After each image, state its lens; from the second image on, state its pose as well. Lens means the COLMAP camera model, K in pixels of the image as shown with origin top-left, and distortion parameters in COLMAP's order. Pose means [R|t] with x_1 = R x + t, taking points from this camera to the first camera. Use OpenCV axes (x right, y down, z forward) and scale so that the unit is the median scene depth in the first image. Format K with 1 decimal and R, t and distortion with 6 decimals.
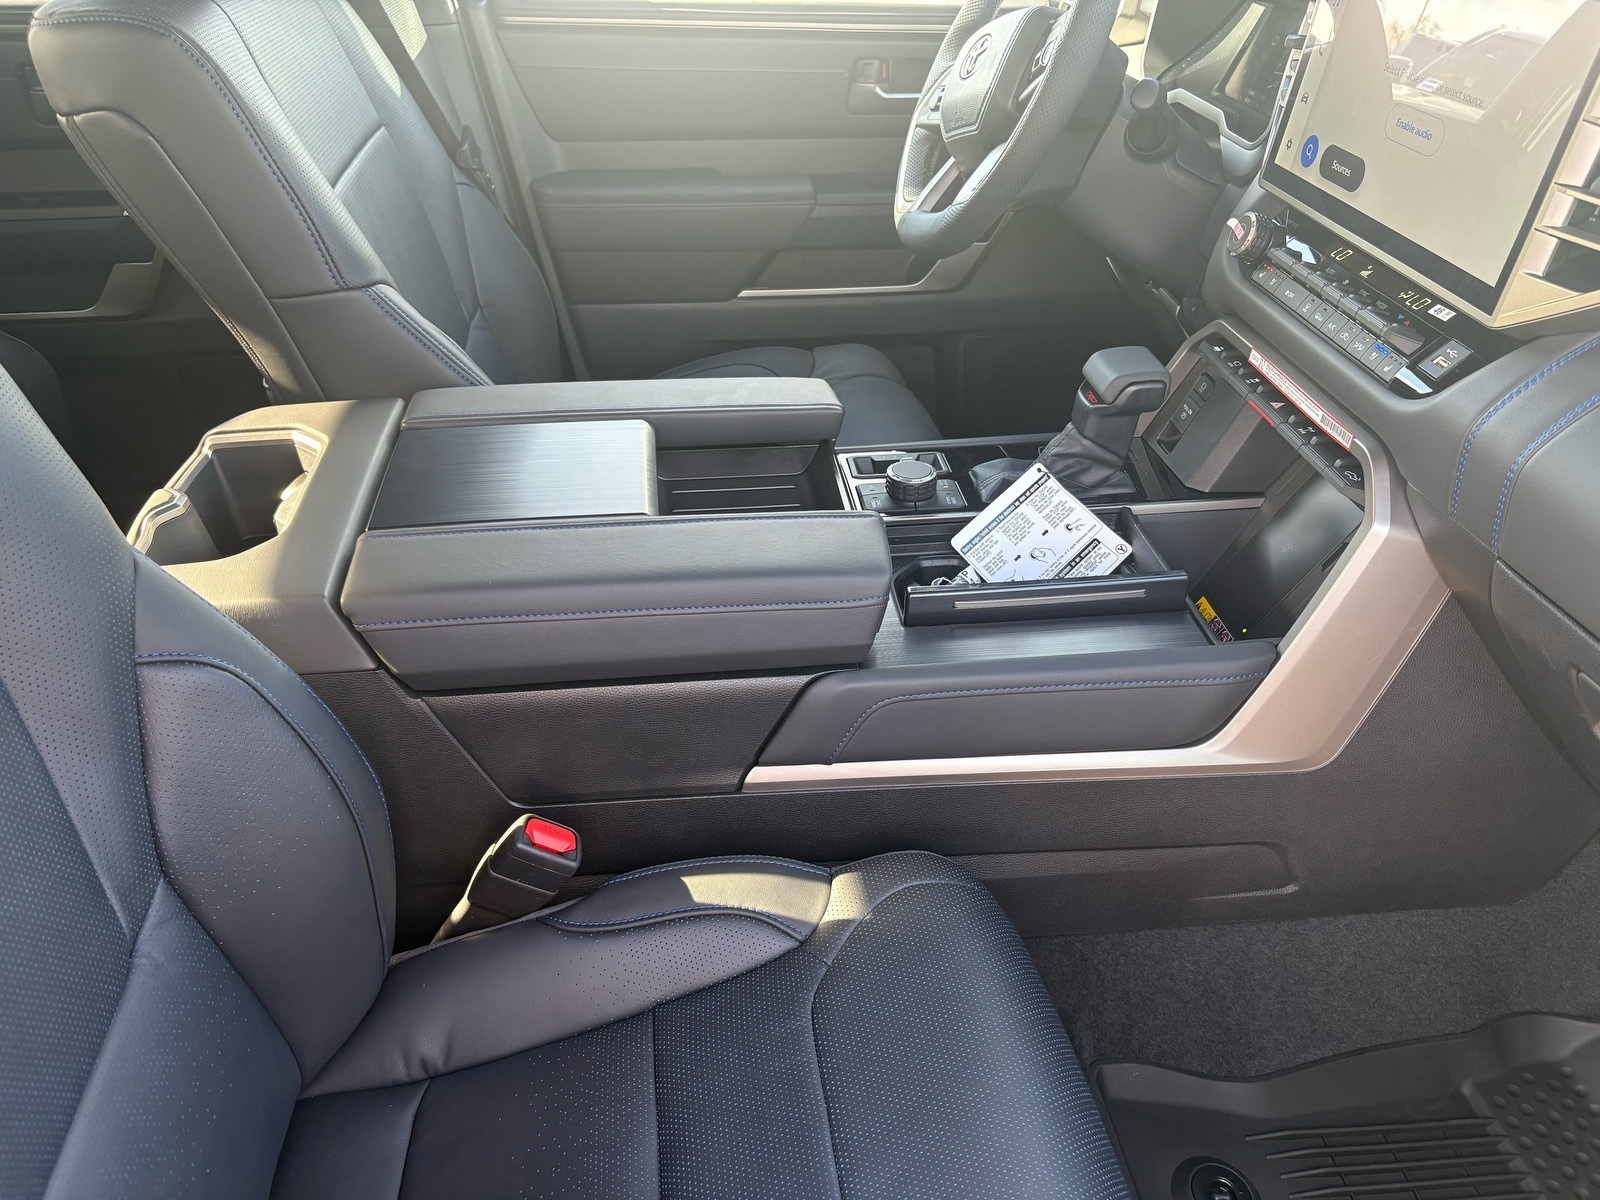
lens RADIAL K [[1242.7, 0, 787.9], [0, 1242.7, 612.2], [0, 0, 1]] dist [0.007034, -0.013916]
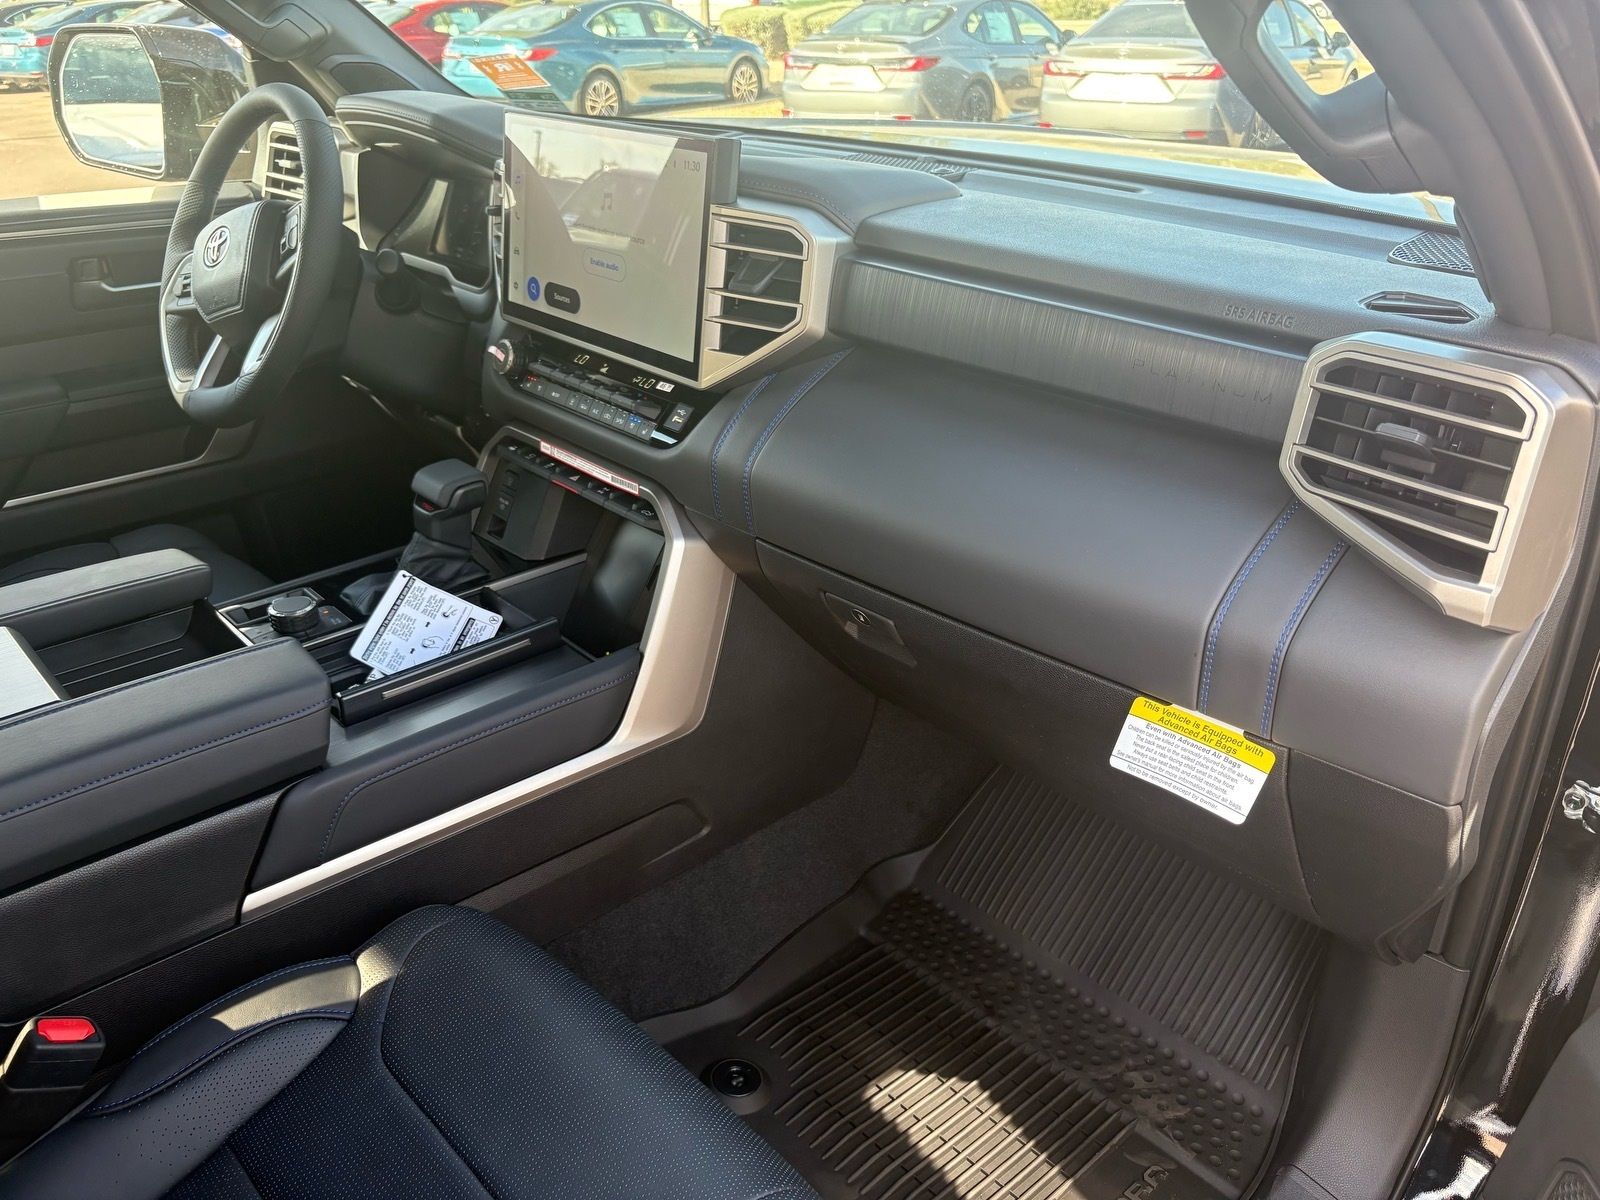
lens RADIAL K [[1242.7, 0, 810.2], [0, 1242.7, 600.6], [0, 0, 1]] dist [0.007034, -0.013916]
pose [[0.801682, -0.262329, 0.537112, -0.129708], [0.323027, 0.946178, -0.020023, 0.055610], [-0.502951, 0.189554, 0.843273, -0.174641]]
